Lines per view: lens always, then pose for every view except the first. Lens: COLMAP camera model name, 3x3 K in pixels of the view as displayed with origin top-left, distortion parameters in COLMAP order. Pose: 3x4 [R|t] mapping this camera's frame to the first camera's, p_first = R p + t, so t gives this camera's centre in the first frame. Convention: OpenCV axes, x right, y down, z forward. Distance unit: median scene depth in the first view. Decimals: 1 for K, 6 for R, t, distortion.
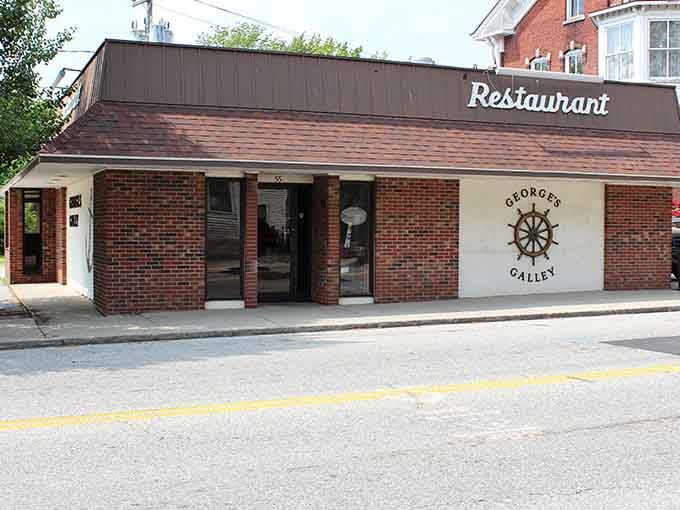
lens RADIAL K [[850.6, 0, 340.0], [0, 850.6, 255.0], [0, 0, 1]] dist [-0.070994, -0.006499]
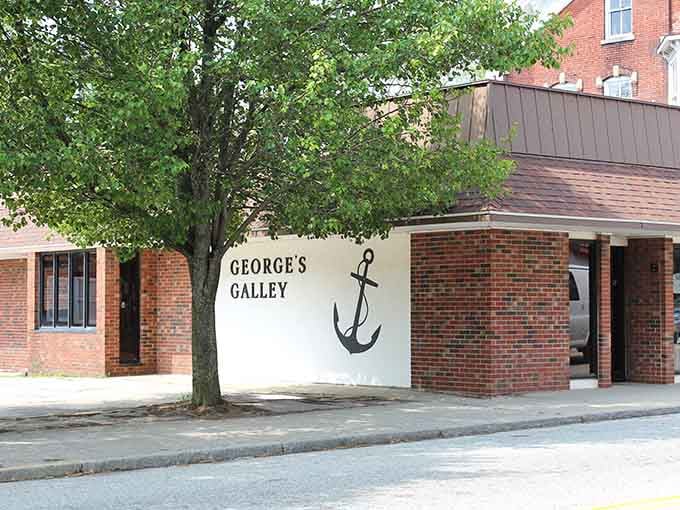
lens RADIAL K [[1315.0, 0, 340.0], [0, 1315.0, 255.0], [0, 0, 1]] dist [0.046129, 0.141207]
pose [[0.956574, 0.005974, 0.291429, -0.764718], [0.015019, 0.997452, -0.069742, 0.016667], [-0.291103, 0.071091, 0.954047, -0.230282]]
